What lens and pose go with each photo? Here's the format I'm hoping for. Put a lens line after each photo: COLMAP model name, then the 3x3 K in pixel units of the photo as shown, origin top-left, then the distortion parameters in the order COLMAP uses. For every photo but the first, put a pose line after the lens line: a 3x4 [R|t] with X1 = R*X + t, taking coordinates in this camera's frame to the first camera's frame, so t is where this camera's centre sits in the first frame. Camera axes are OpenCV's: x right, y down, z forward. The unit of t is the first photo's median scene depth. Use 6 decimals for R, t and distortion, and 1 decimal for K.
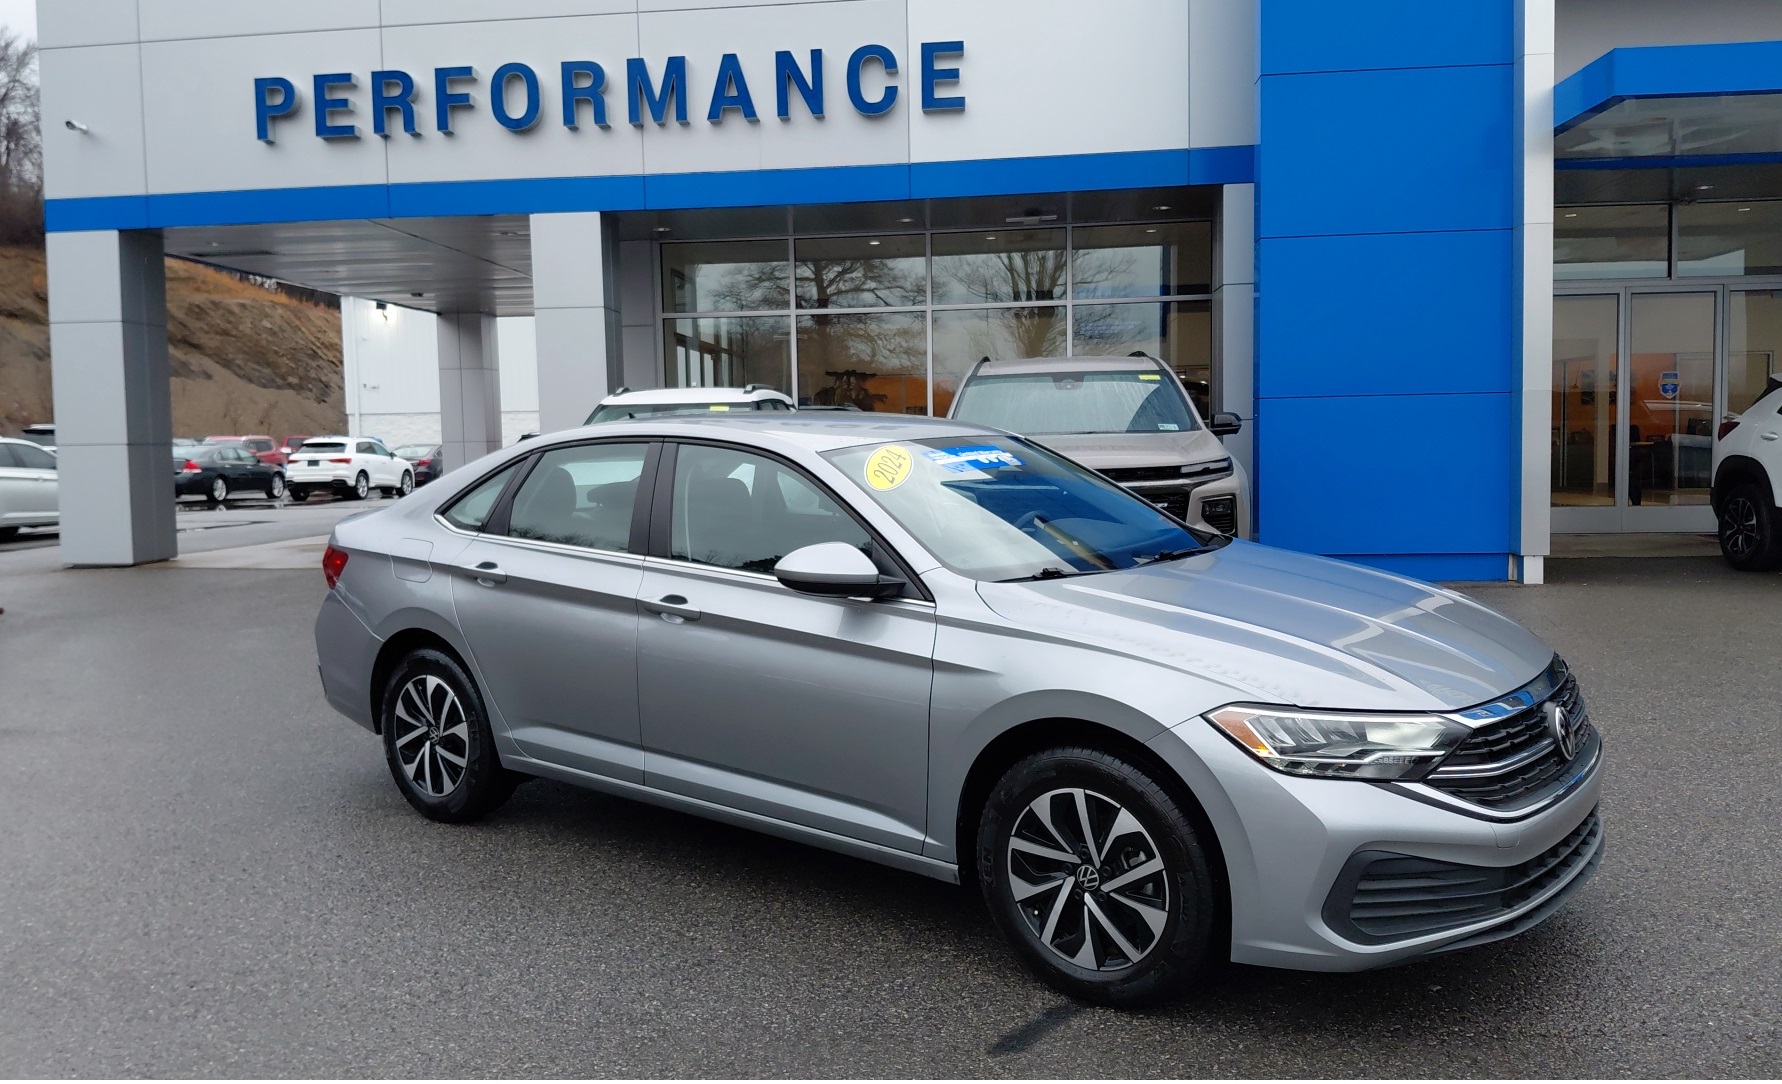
lens RADIAL K [[1447.3, 0, 890.0], [0, 1447.3, 507.0], [0, 0, 1]] dist [0.175862, -0.432780]
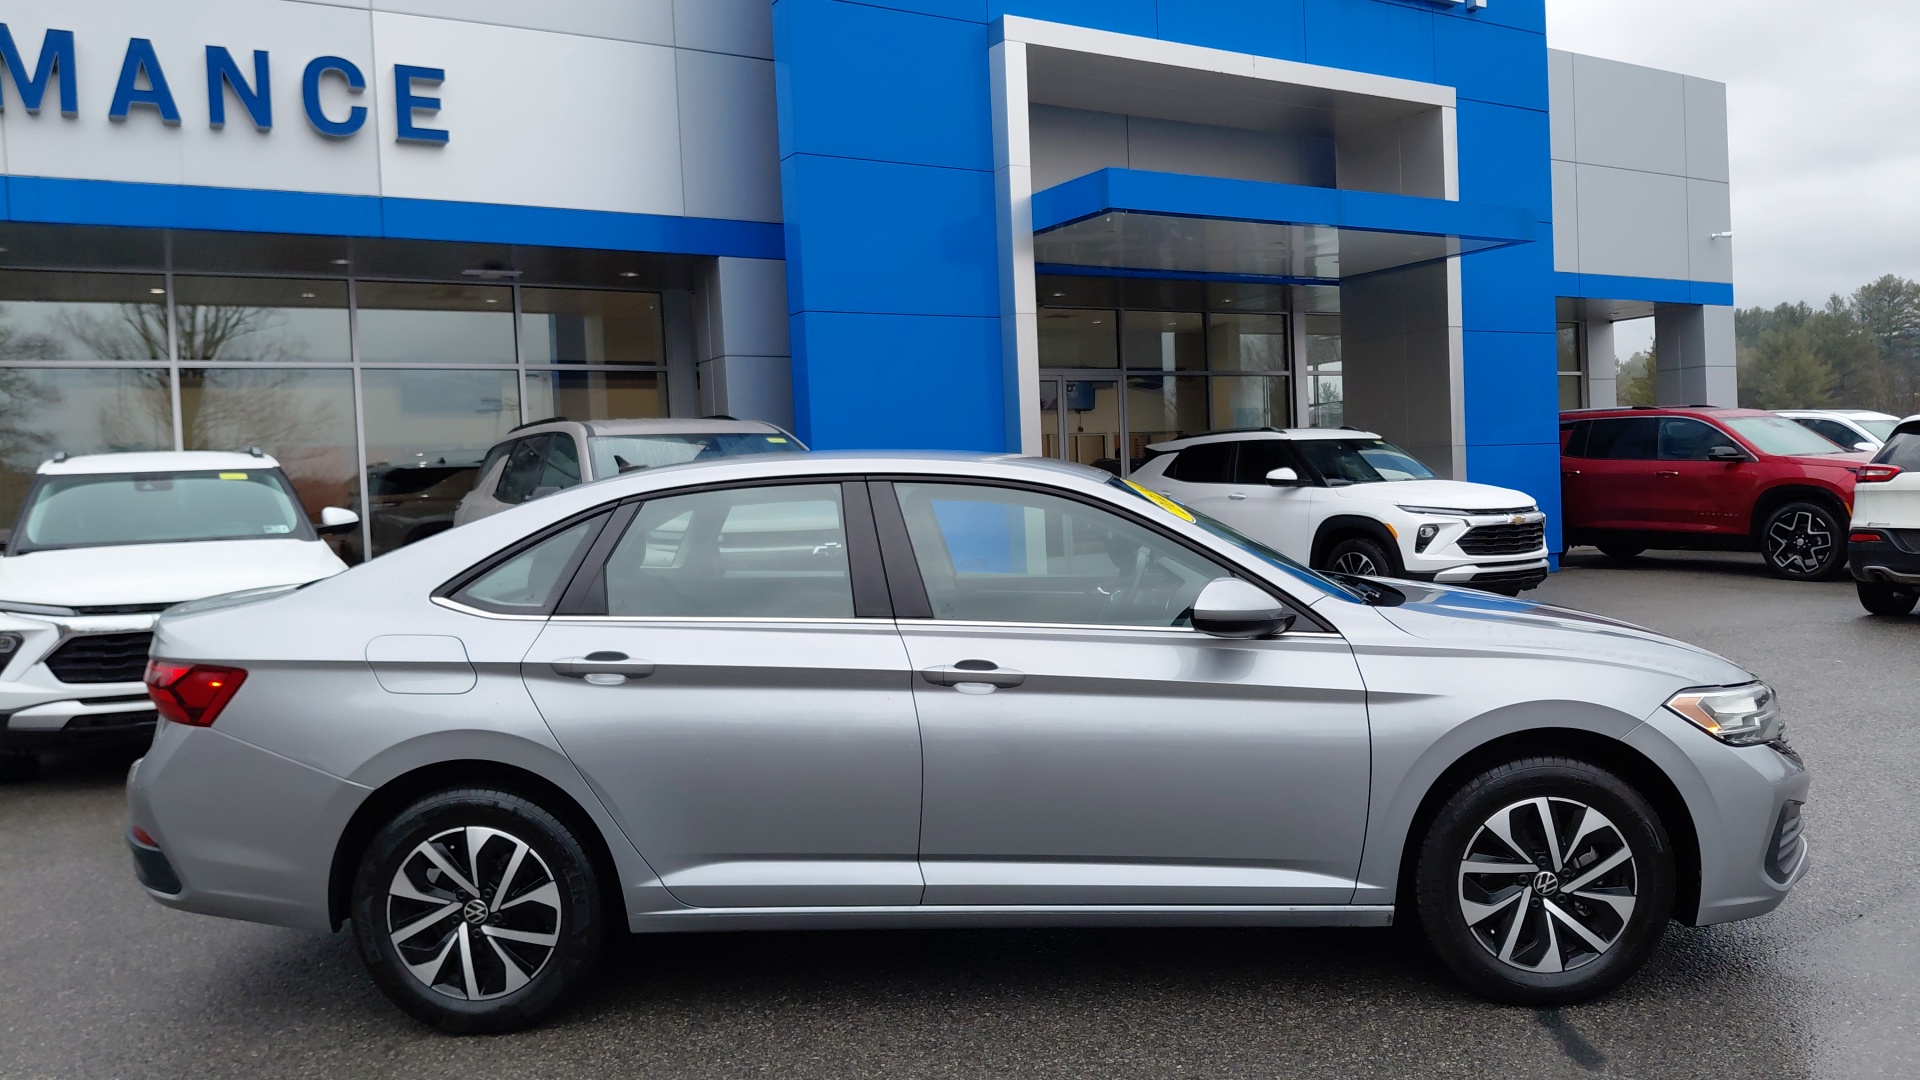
lens RADIAL K [[1419.2, 0, 969.7], [0, 1419.2, 497.2], [0, 0, 1]] dist [0.100436, -0.213849]
pose [[0.782187, -0.017633, 0.622794, -0.618137], [0.060303, 0.997049, -0.047507, 0.006070], [-0.620119, 0.074715, 0.780942, 0.346314]]
